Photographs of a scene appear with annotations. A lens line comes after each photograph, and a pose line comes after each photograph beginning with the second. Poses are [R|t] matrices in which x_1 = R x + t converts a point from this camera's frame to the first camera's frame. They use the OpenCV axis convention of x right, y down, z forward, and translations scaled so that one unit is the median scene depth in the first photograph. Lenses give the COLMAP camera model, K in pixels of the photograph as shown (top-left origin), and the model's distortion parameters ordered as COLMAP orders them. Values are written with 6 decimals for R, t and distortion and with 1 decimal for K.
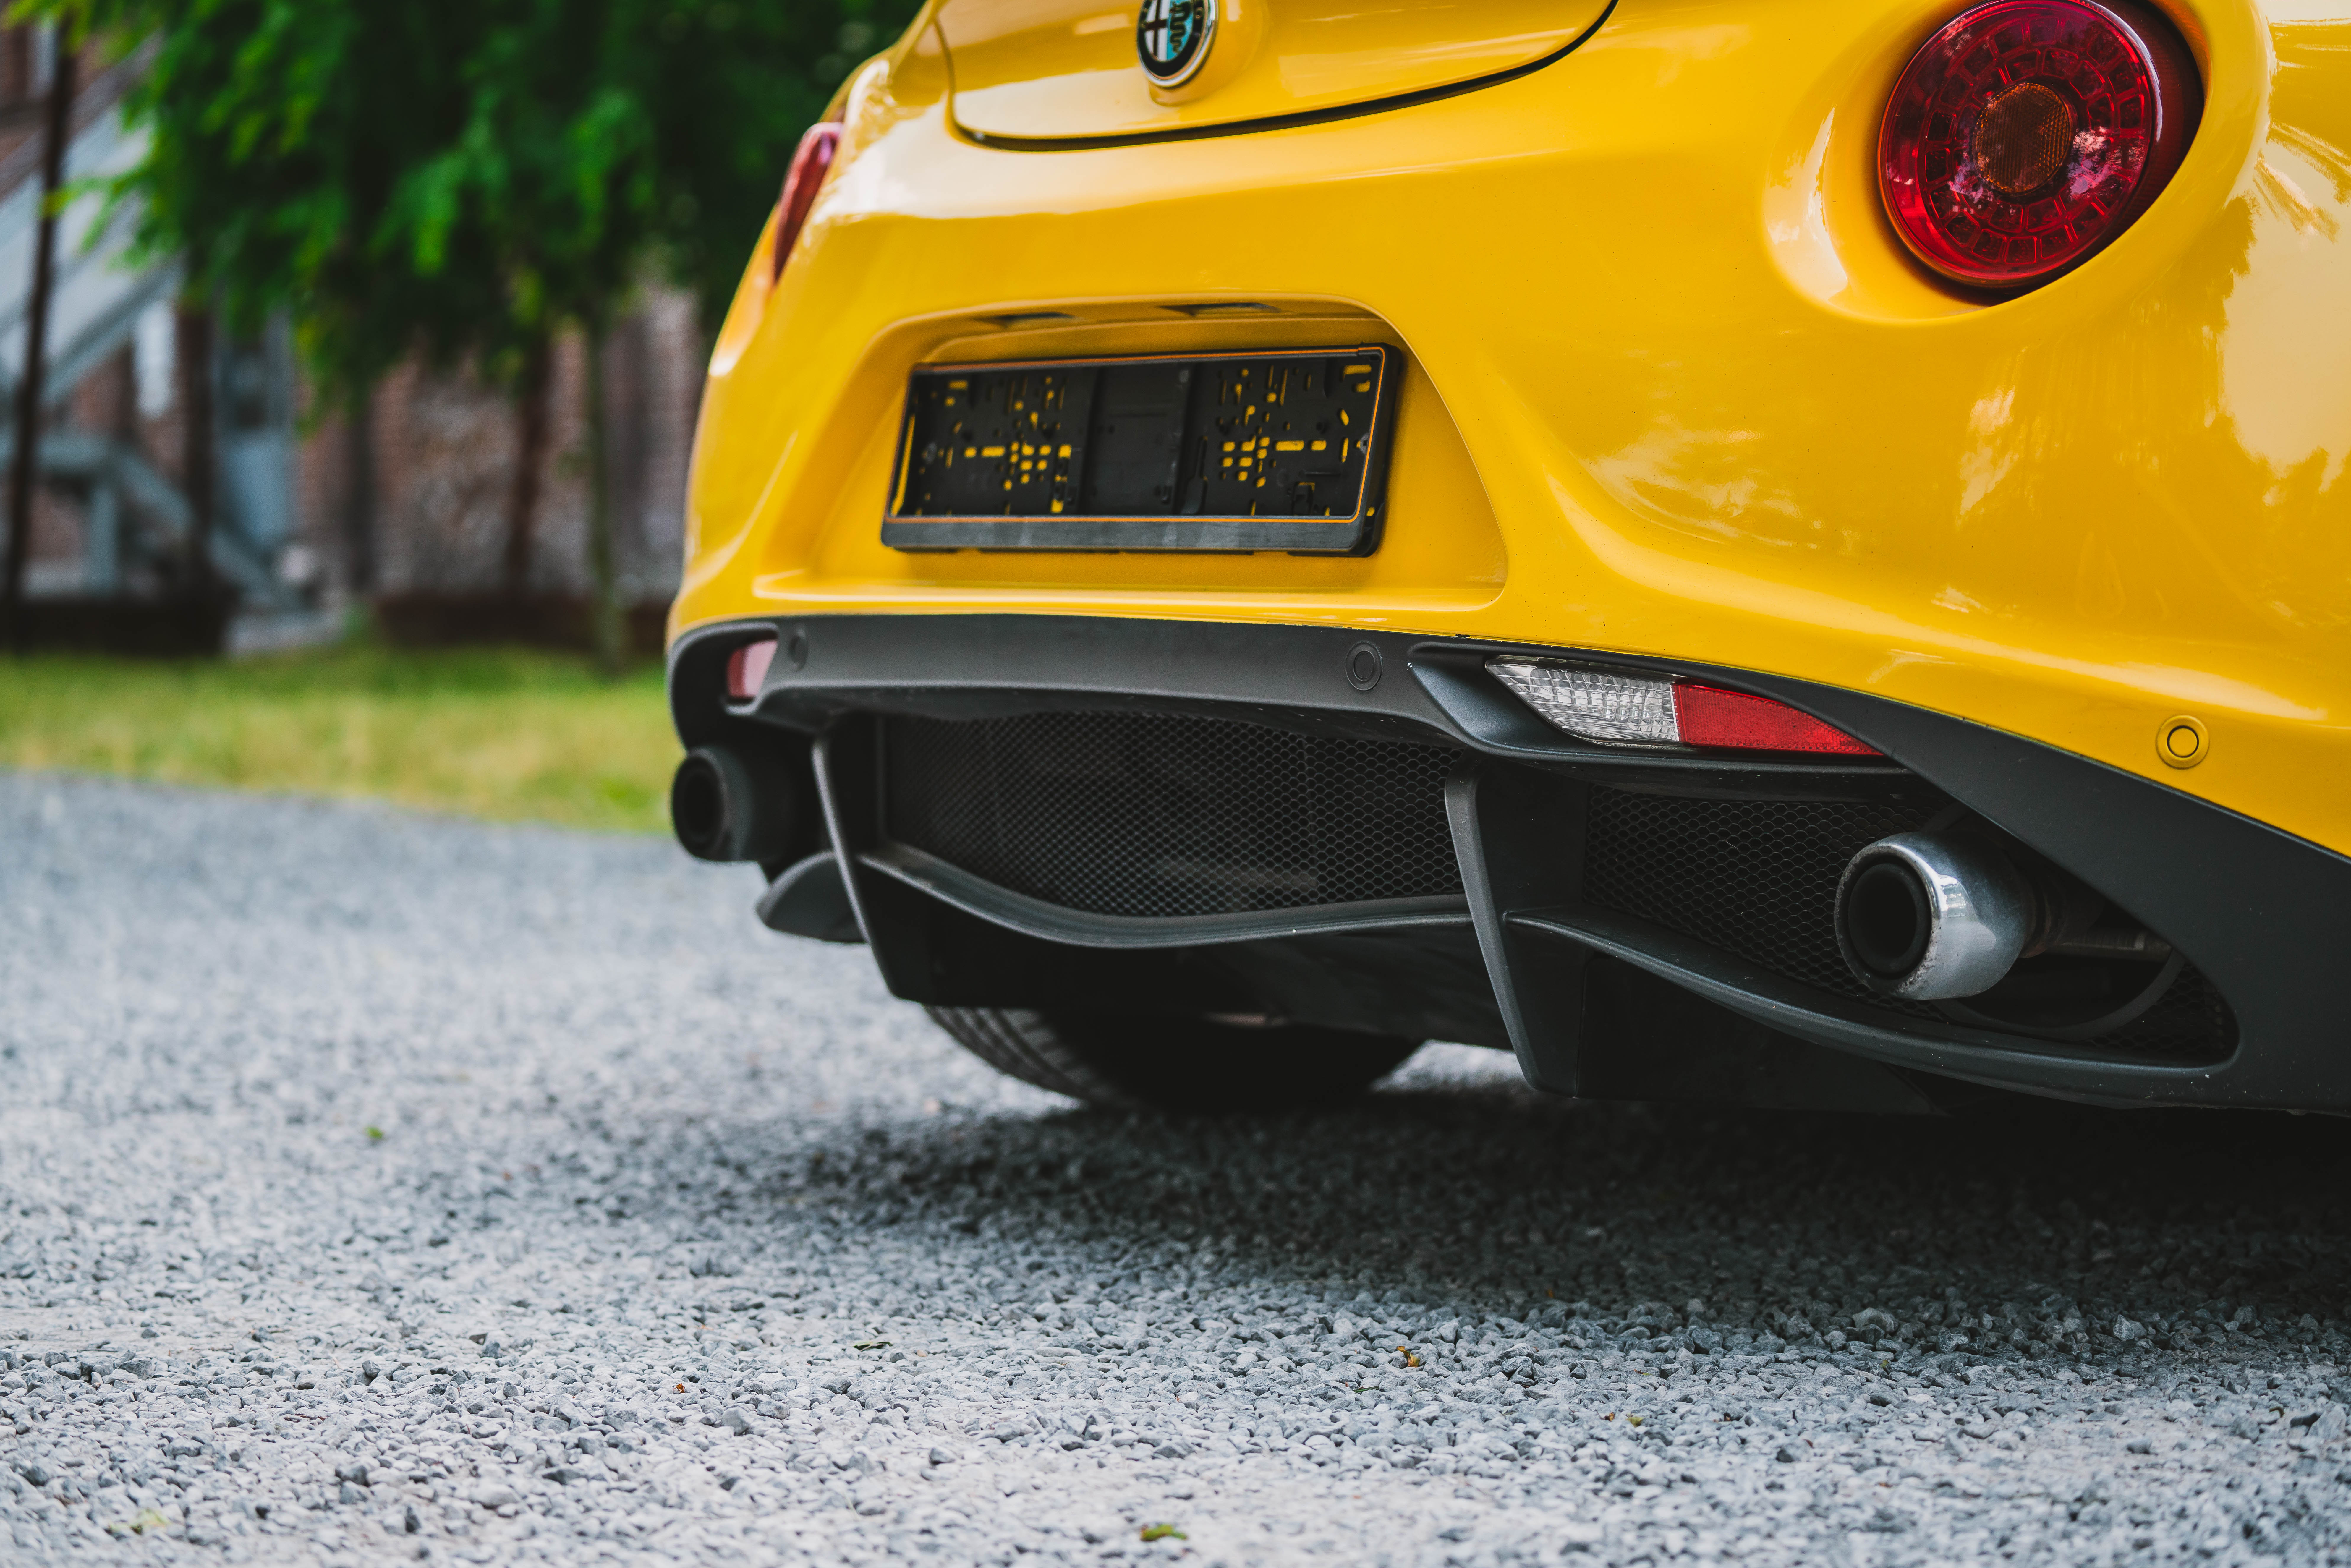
lens RADIAL K [[4954.2, 0, 1168.8], [0, 4954.2, 781.8], [0, 0, 1]] dist [-0.280118, 0.000000]
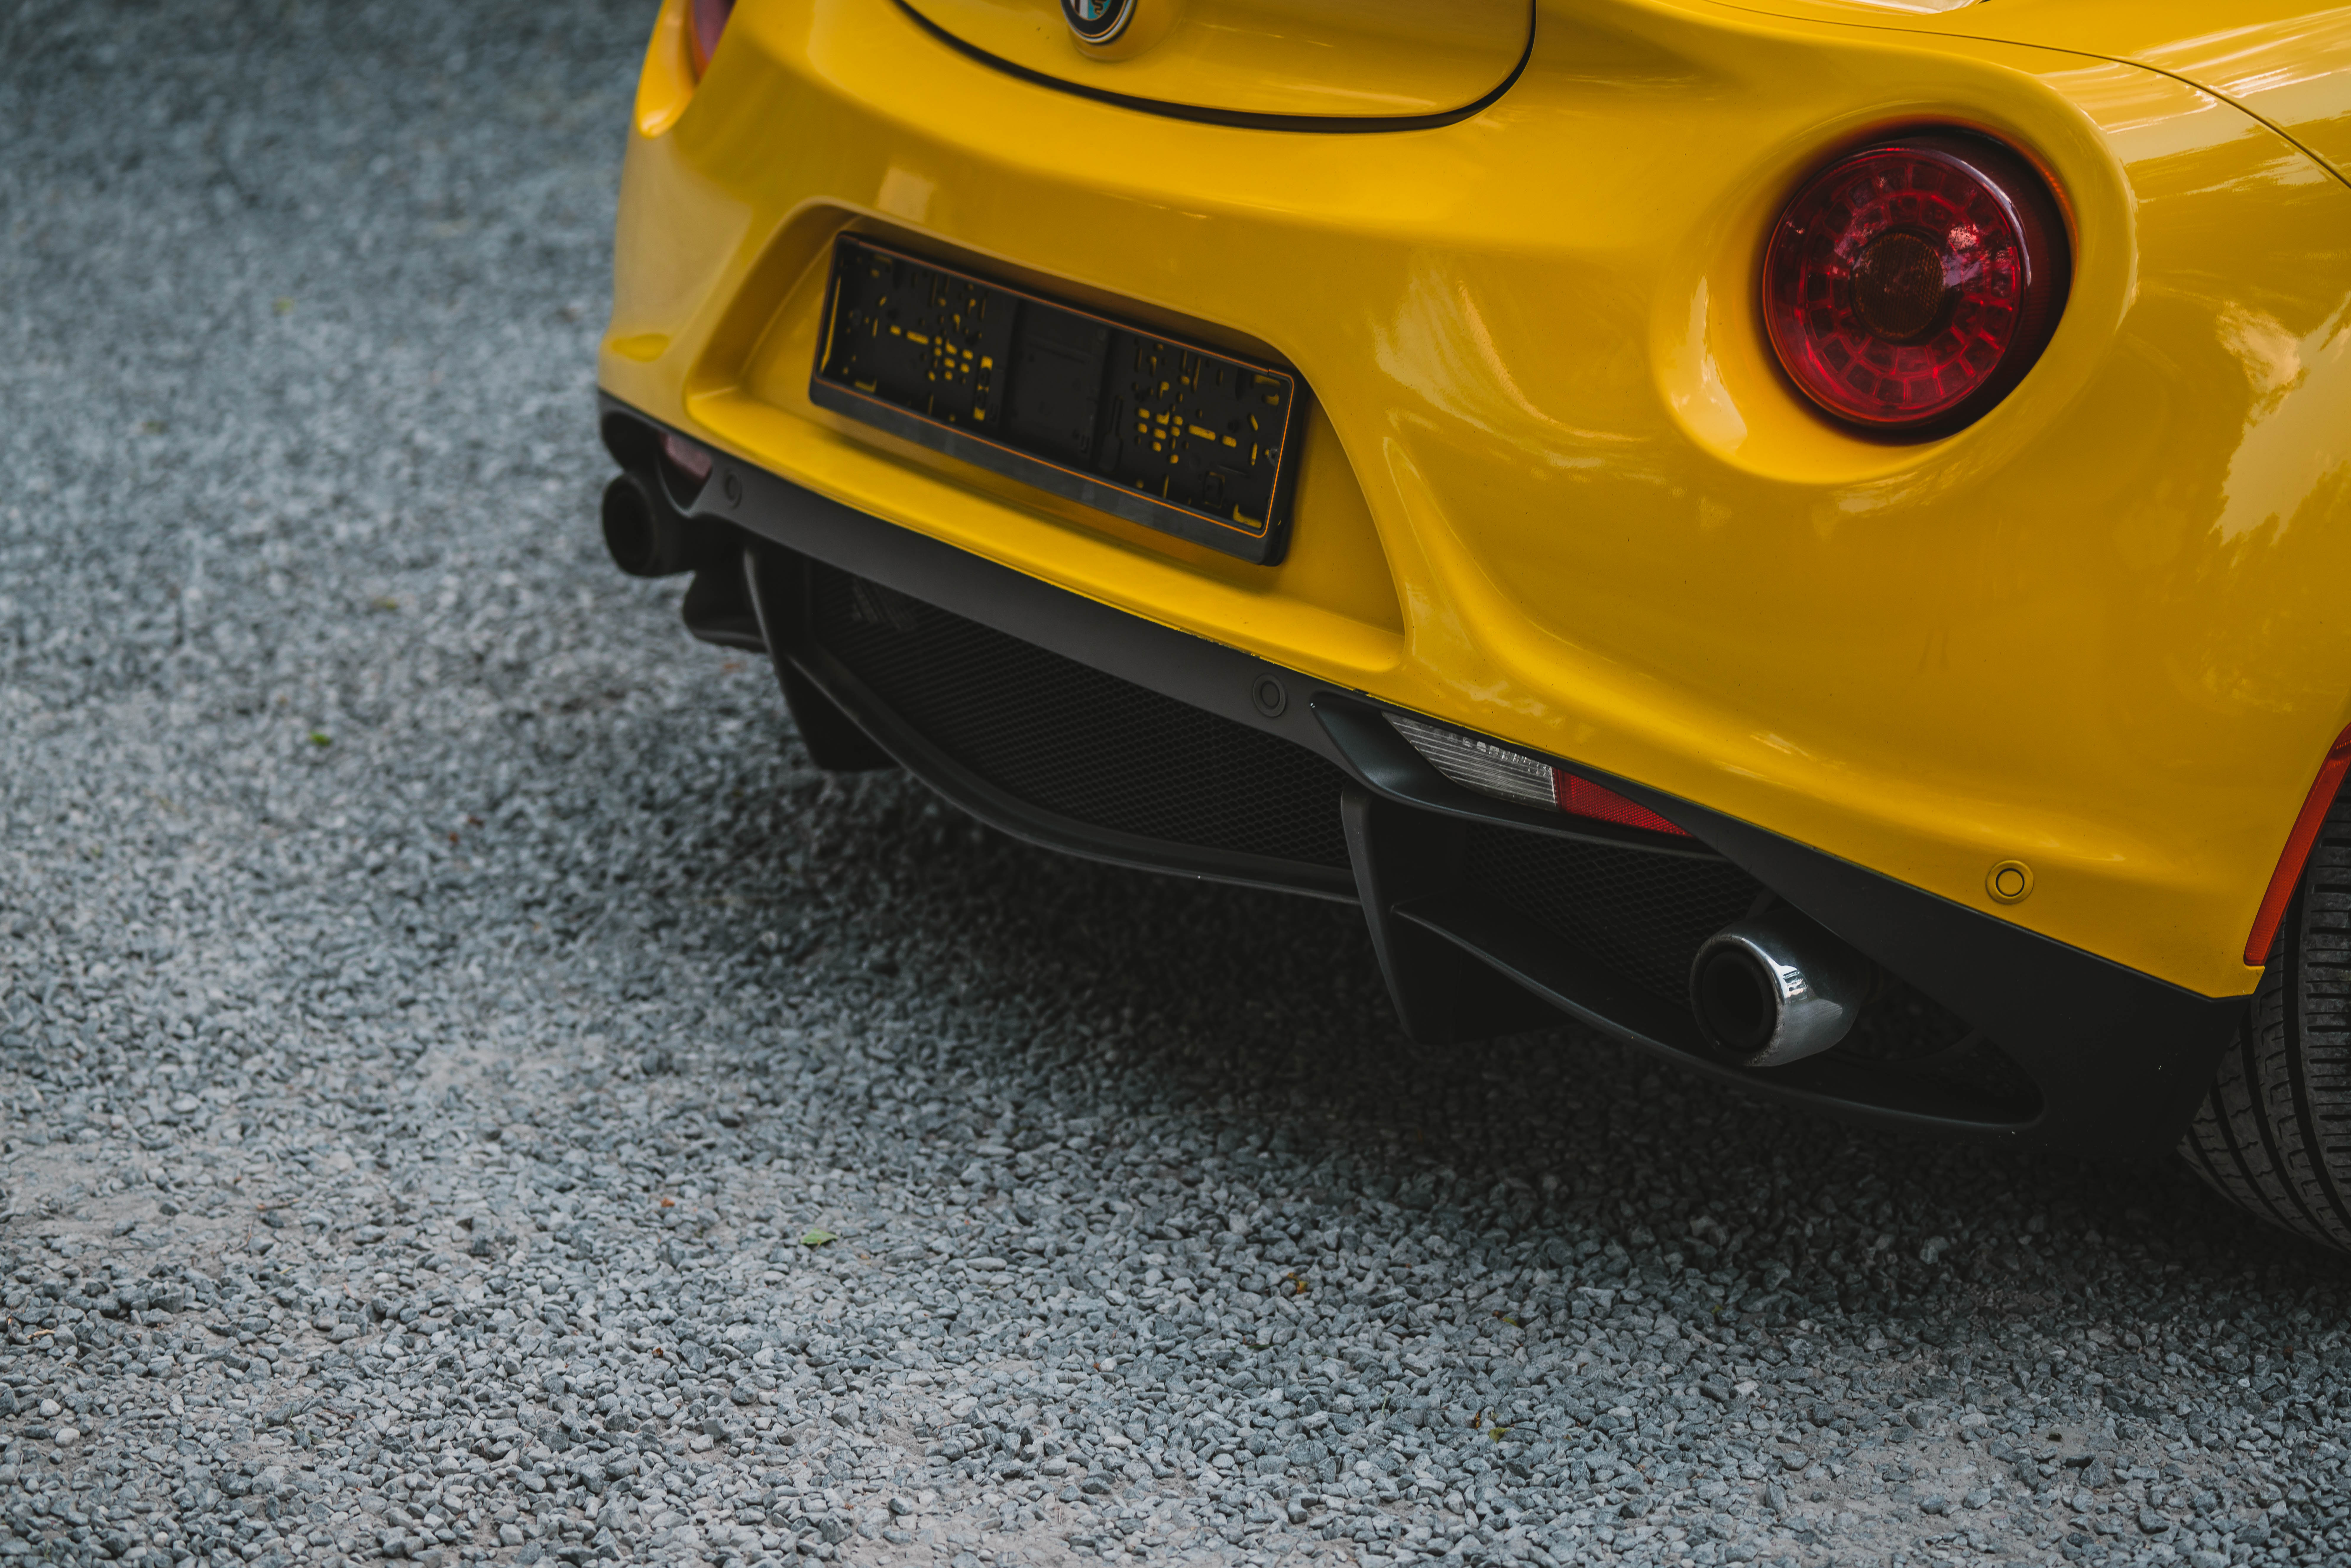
lens RADIAL K [[4954.2, 0, 1178.0], [0, 4954.2, 785.3], [0, 0, 1]] dist [-0.280118, 0.000000]
pose [[0.999159, 0.004689, 0.040744, -0.024934], [-0.015779, 0.960926, 0.276356, -0.299668], [-0.037856, -0.276766, 0.960191, -0.055130]]
